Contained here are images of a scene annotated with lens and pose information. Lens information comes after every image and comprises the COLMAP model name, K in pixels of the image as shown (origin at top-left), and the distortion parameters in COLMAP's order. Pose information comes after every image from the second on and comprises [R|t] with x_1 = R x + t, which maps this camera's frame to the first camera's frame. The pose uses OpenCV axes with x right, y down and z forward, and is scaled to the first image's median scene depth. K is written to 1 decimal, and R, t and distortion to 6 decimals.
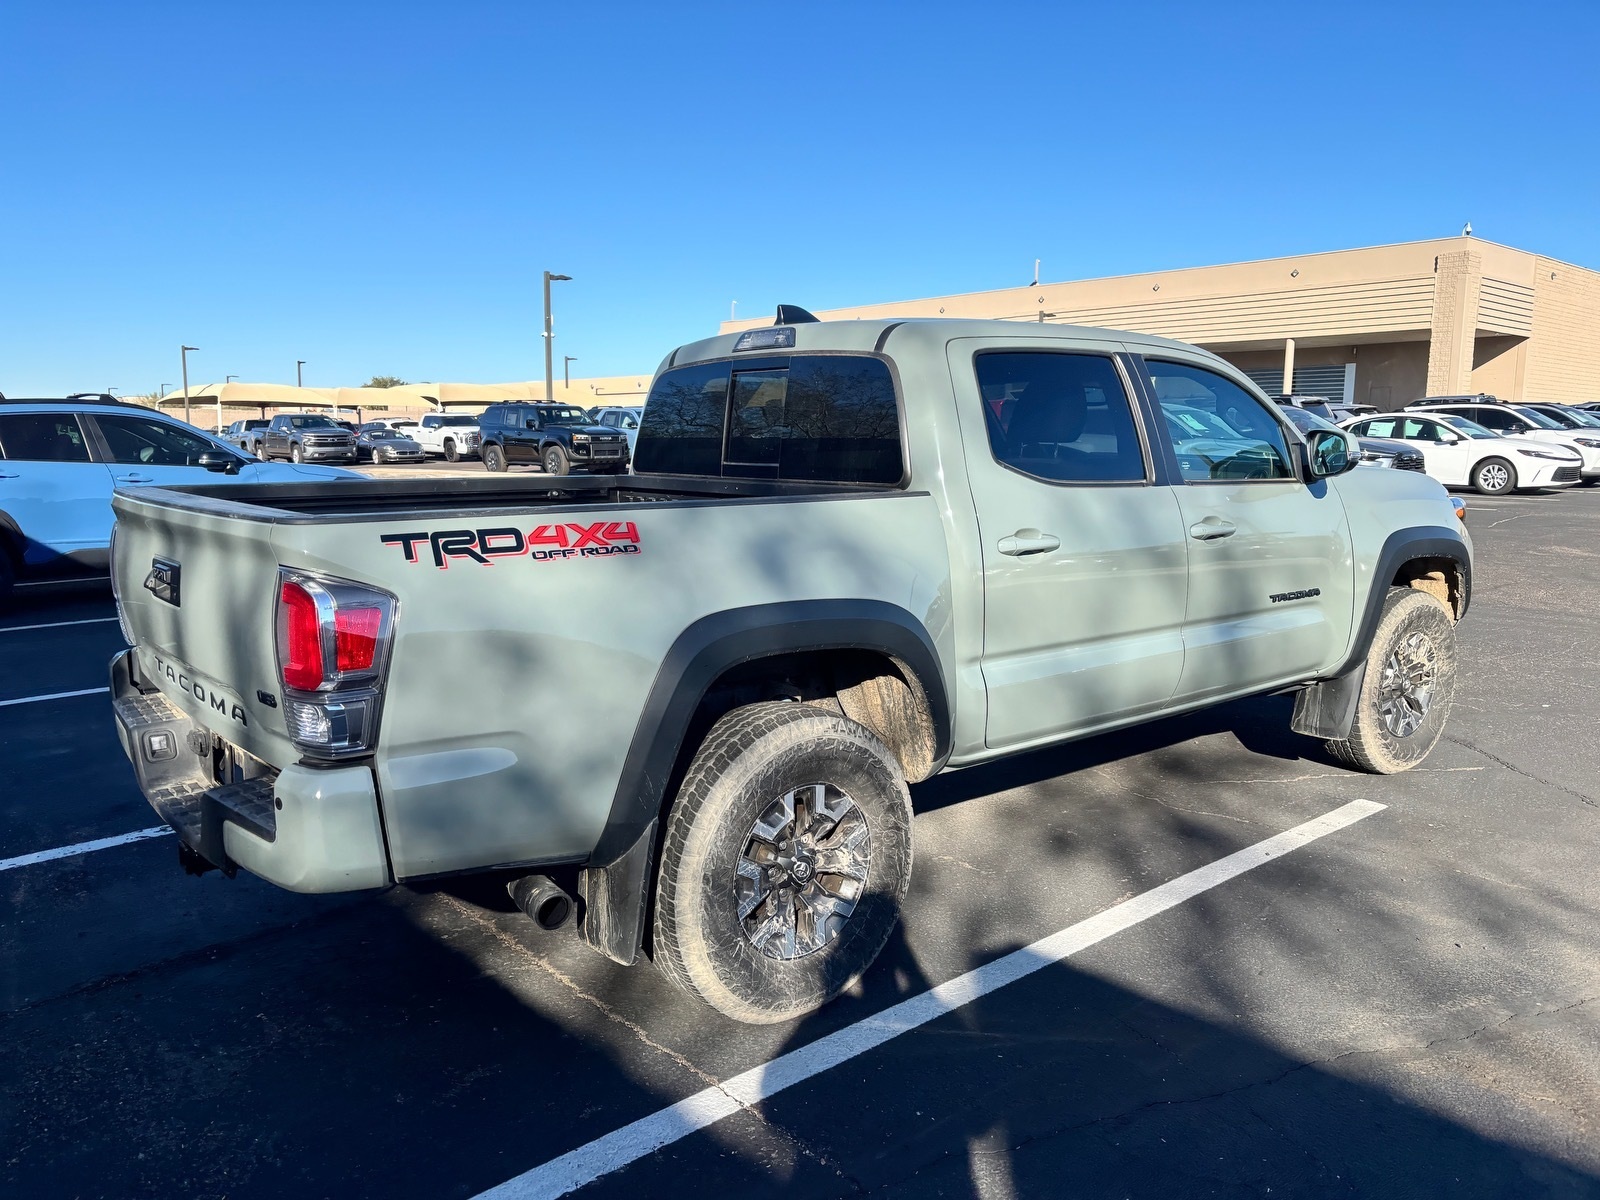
lens RADIAL K [[1209.5, 0, 798.9], [0, 1209.5, 593.4], [0, 0, 1]] dist [0.003900, 0.004618]
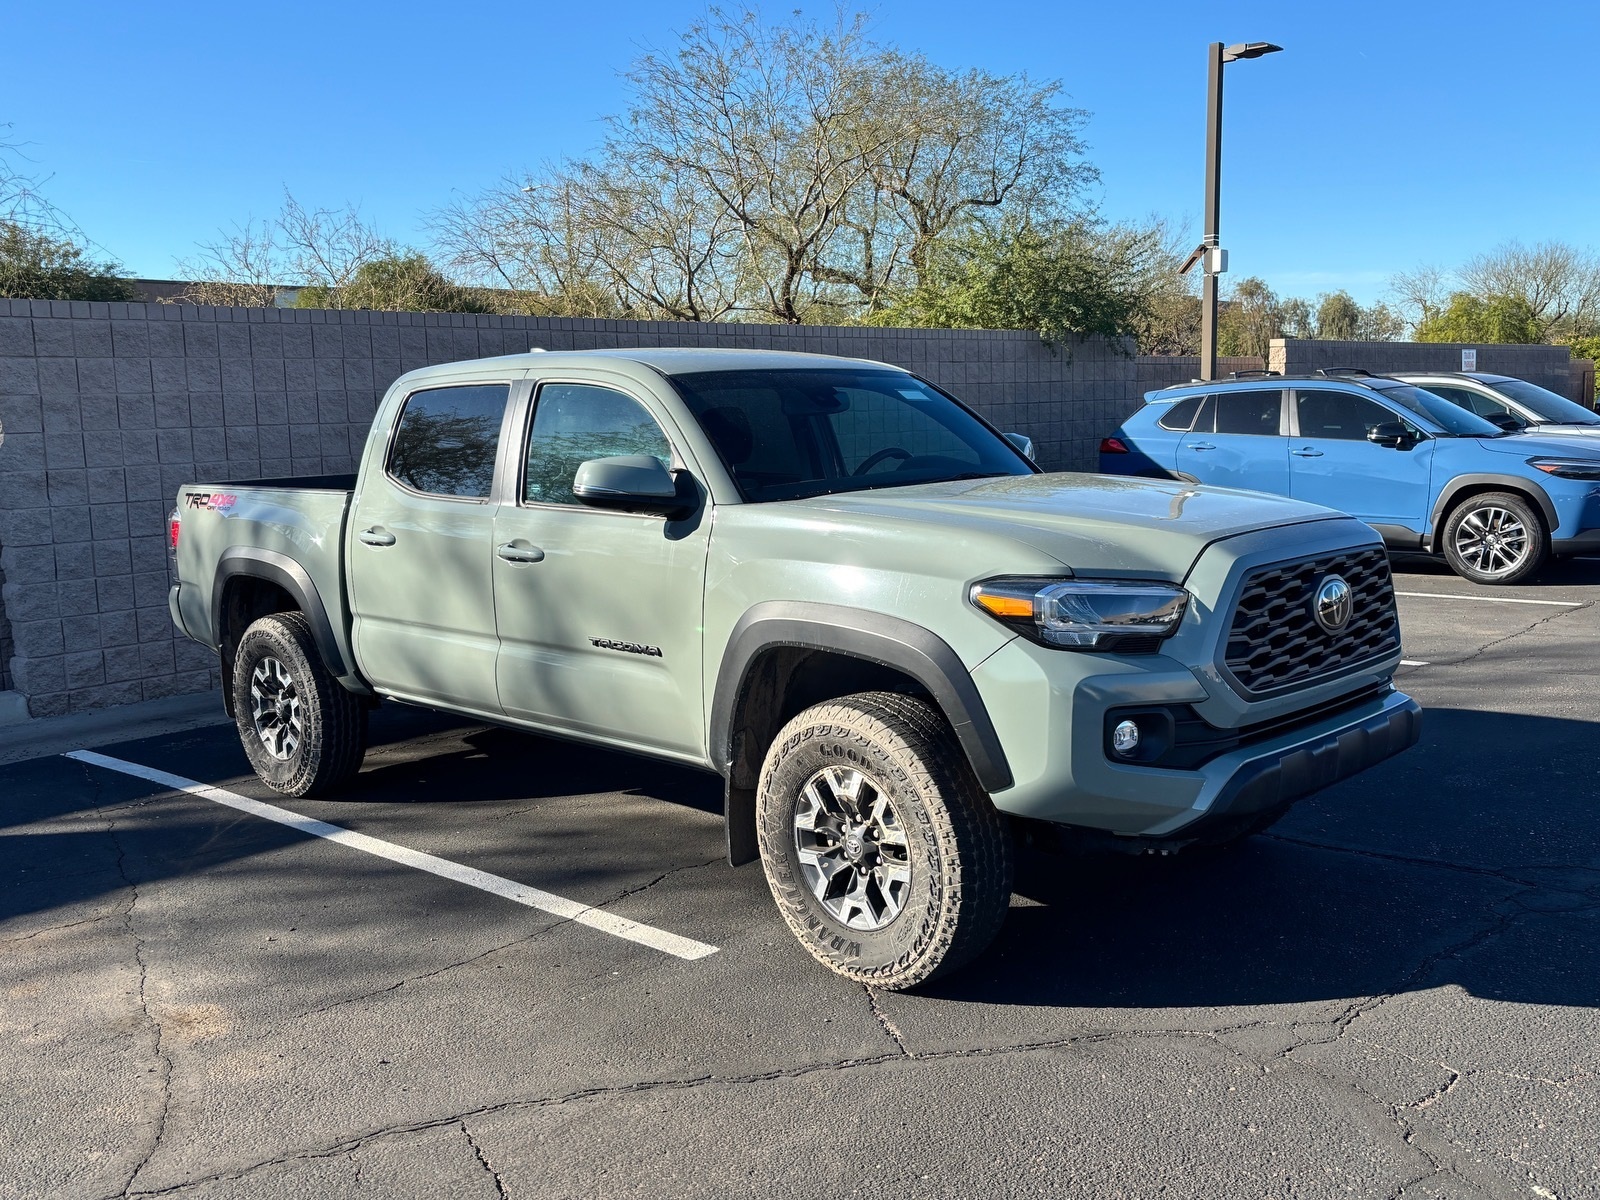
lens RADIAL K [[1469.2, 0, 798.4], [0, 1469.2, 605.3], [0, 0, 1]] dist [0.008121, 0.000000]
pose [[0.095810, 0.126511, -0.987327, 1.566877], [-0.096717, 0.988380, 0.117260, -0.174320], [0.990690, 0.084257, 0.106933, 1.101758]]
